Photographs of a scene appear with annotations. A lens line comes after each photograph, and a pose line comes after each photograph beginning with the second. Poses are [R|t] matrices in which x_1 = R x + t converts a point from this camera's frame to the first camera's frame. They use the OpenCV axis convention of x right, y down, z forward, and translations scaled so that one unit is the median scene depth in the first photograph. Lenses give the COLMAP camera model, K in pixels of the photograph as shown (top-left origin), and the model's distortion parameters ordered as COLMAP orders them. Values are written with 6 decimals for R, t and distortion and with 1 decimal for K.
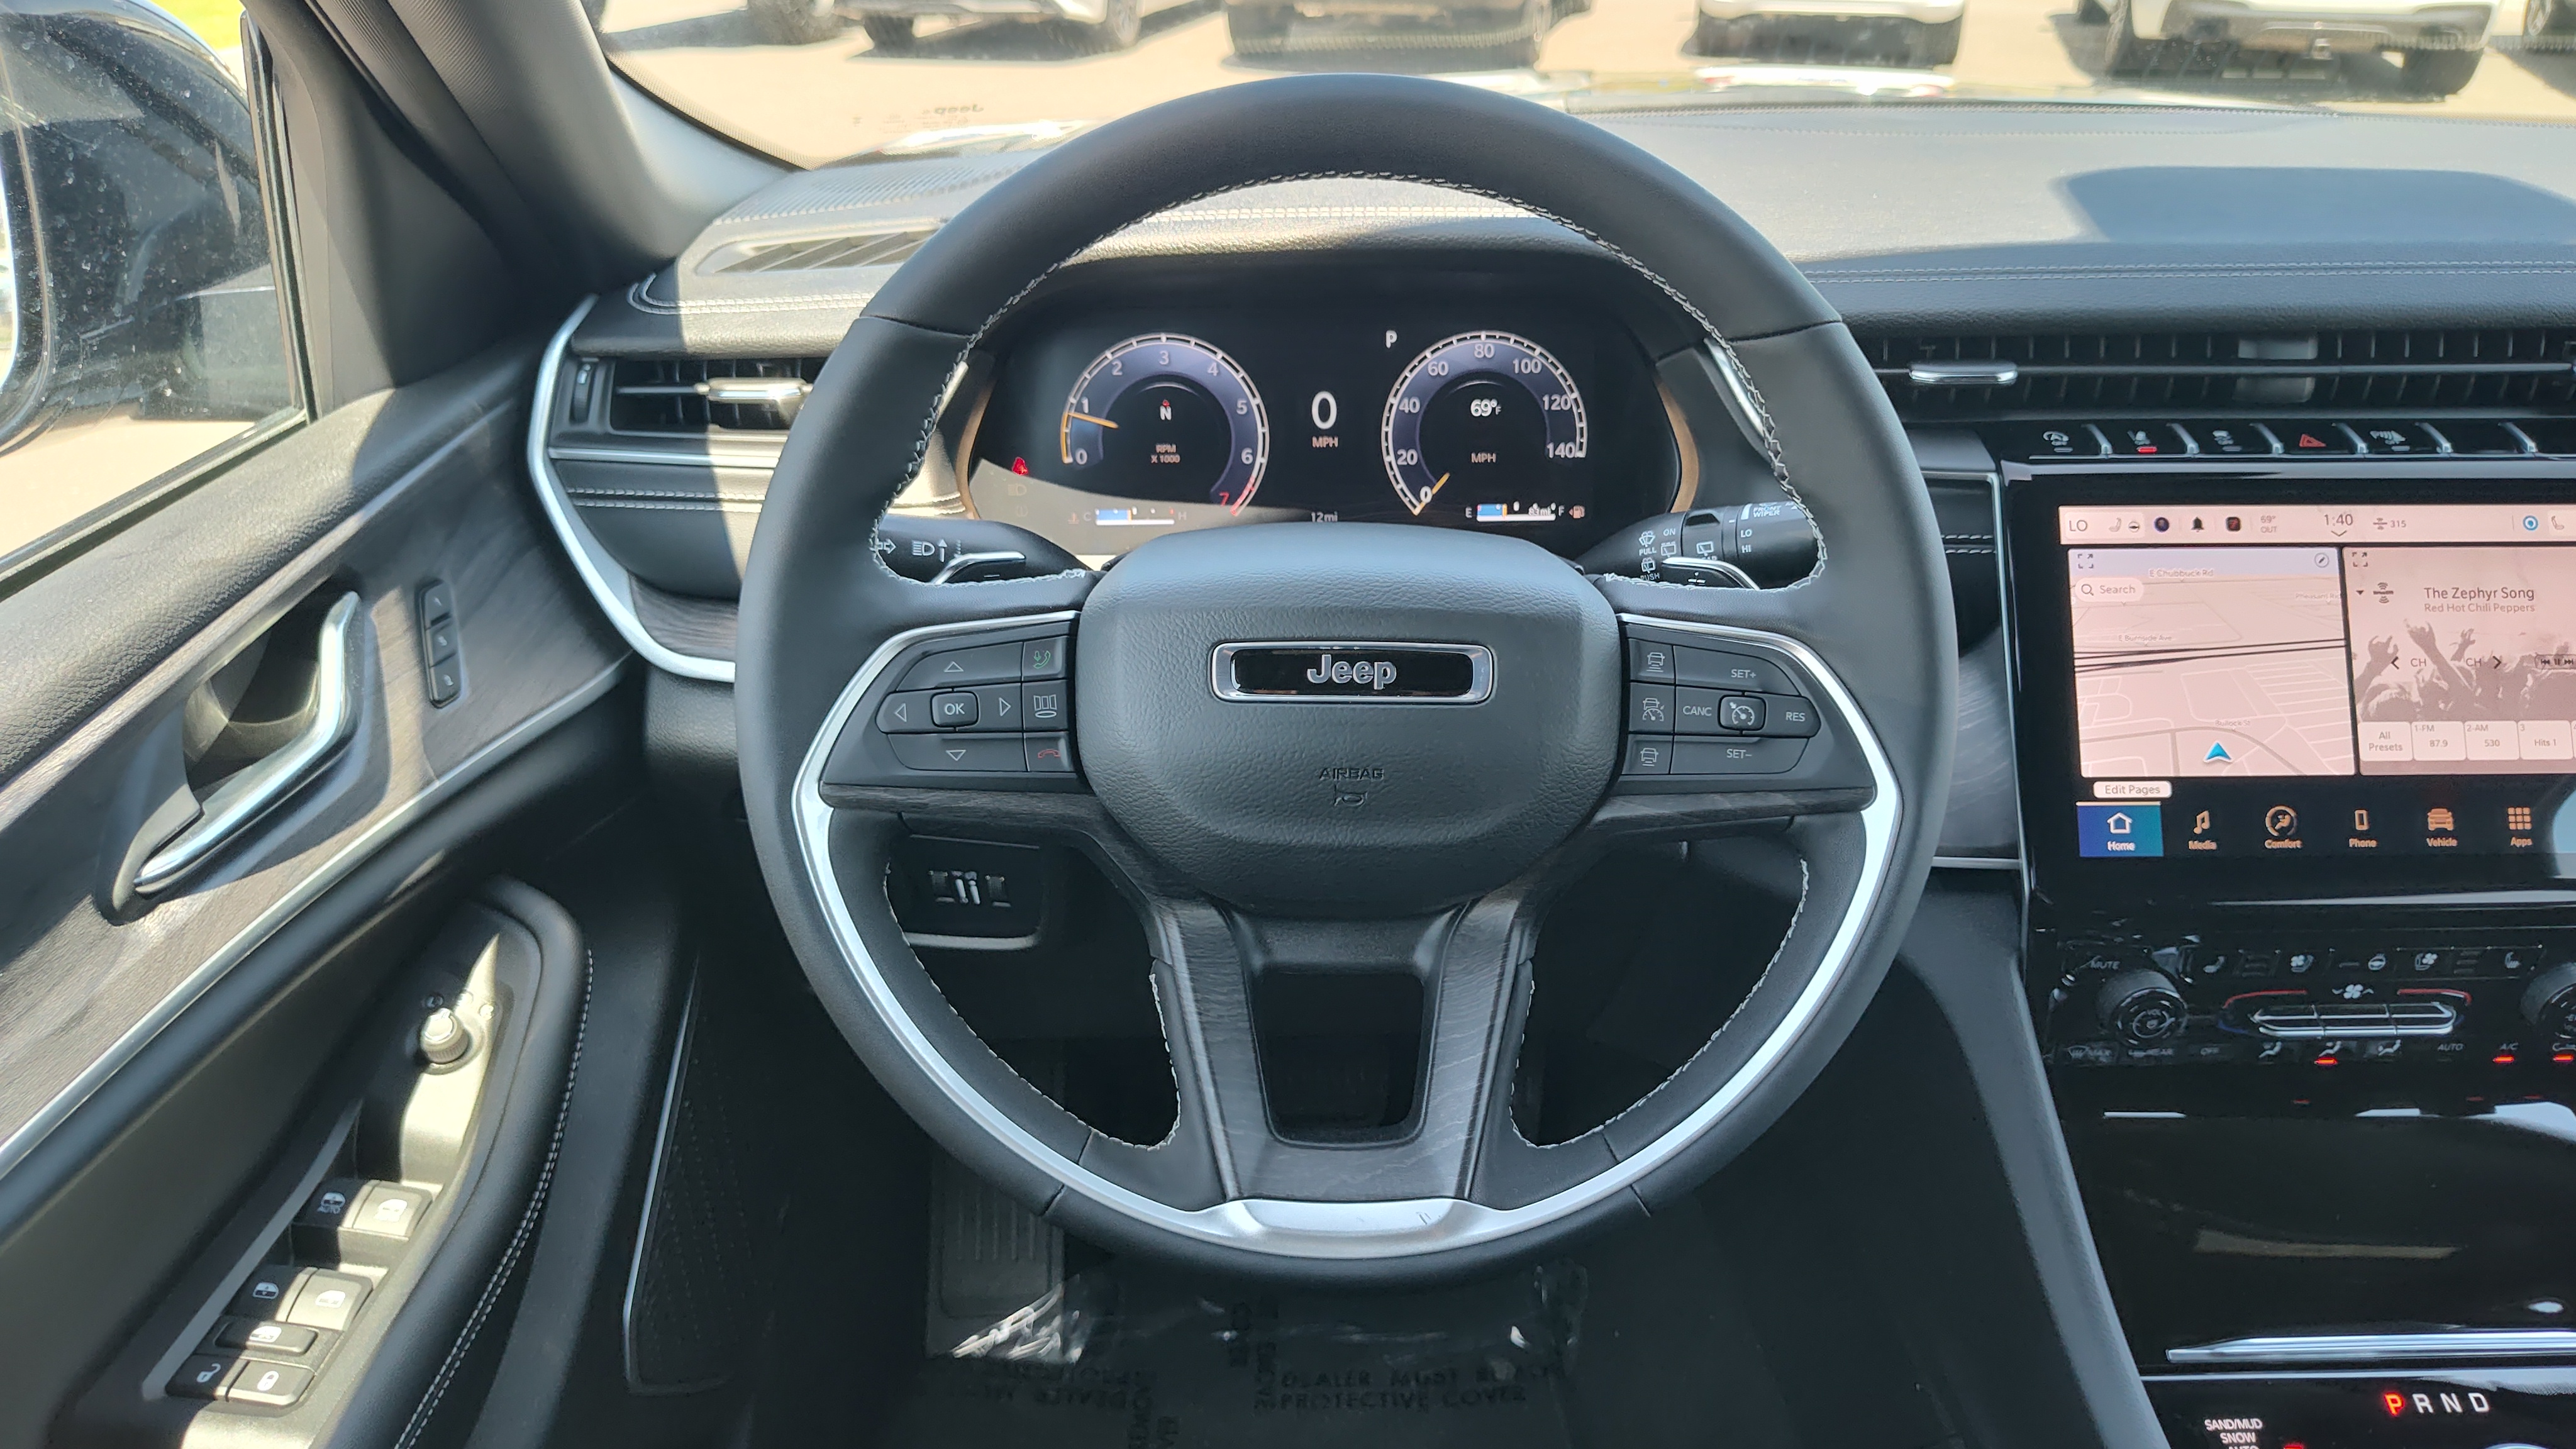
lens RADIAL K [[1774.4, 0, 1291.4], [0, 1774.4, 723.8], [0, 0, 1]] dist [-0.011284, -0.005874]
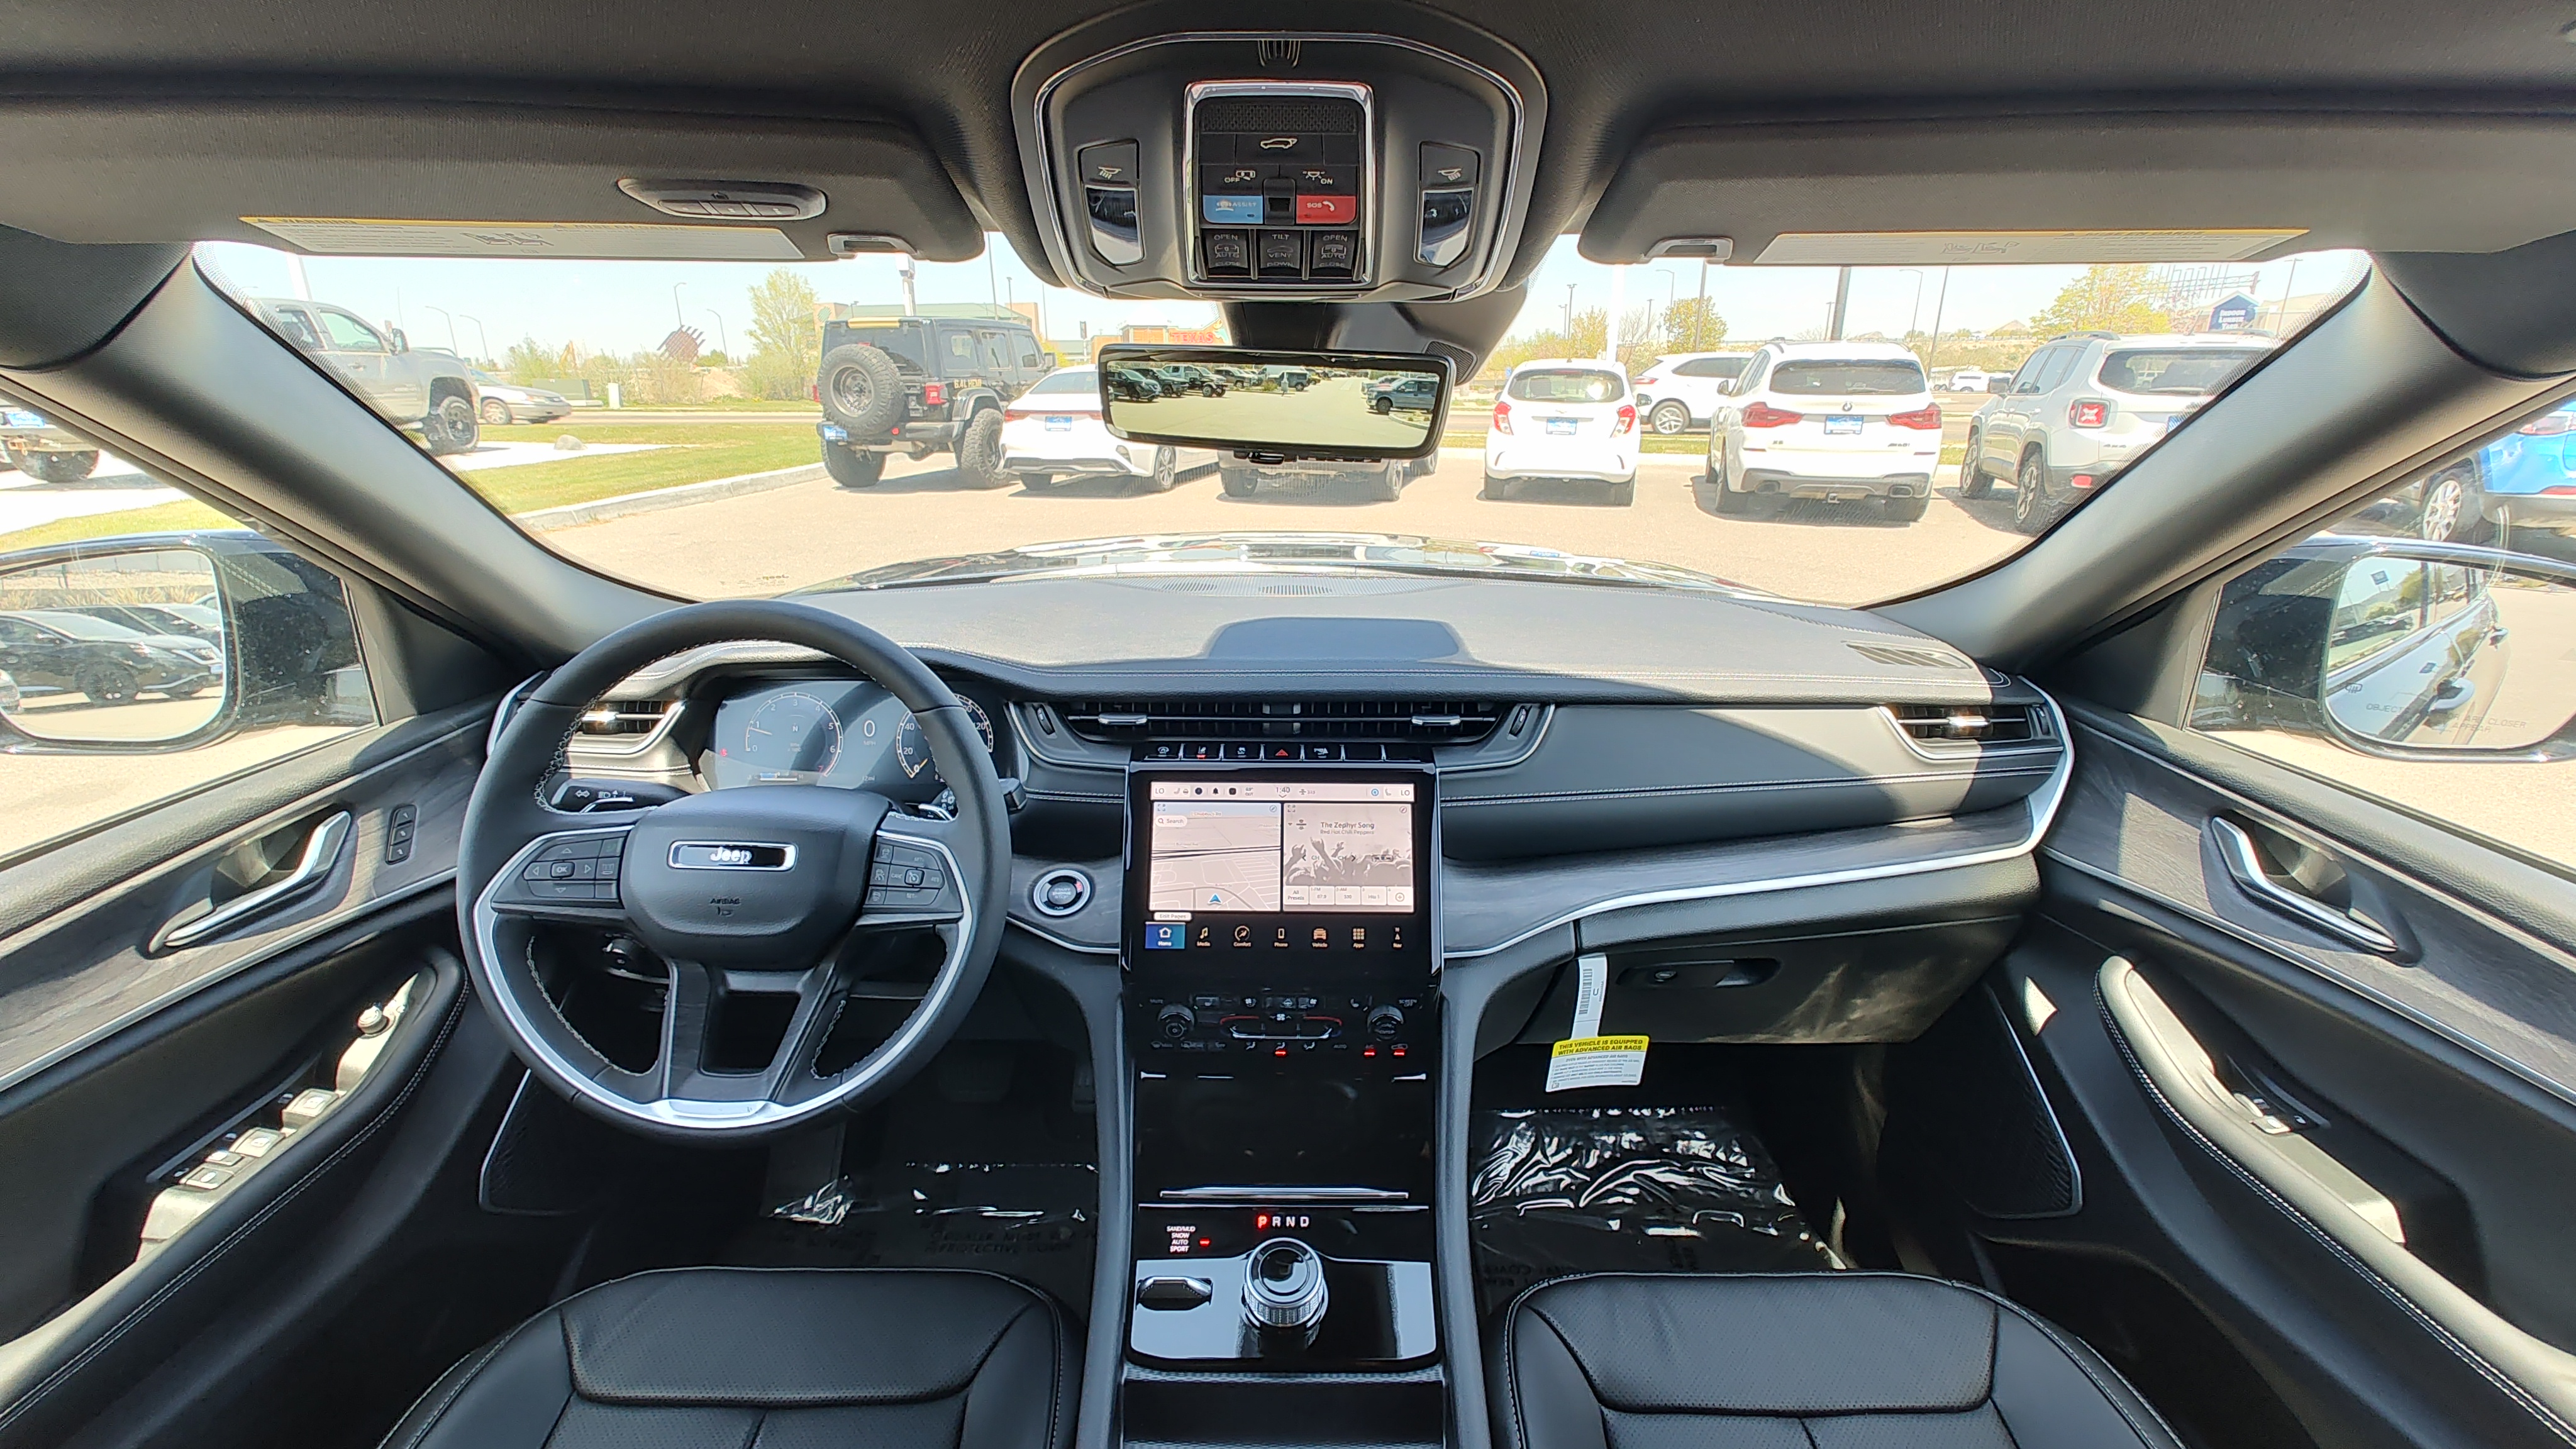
lens RADIAL K [[1063.5, 0, 1289.8], [0, 1063.5, 724.8], [0, 0, 1]] dist [-0.003067, 0.000966]
pose [[0.999728, 0.013563, -0.018995, 0.636833], [-0.016102, 0.989935, -0.140603, -0.013052], [0.016896, 0.140871, 0.989884, -0.290117]]
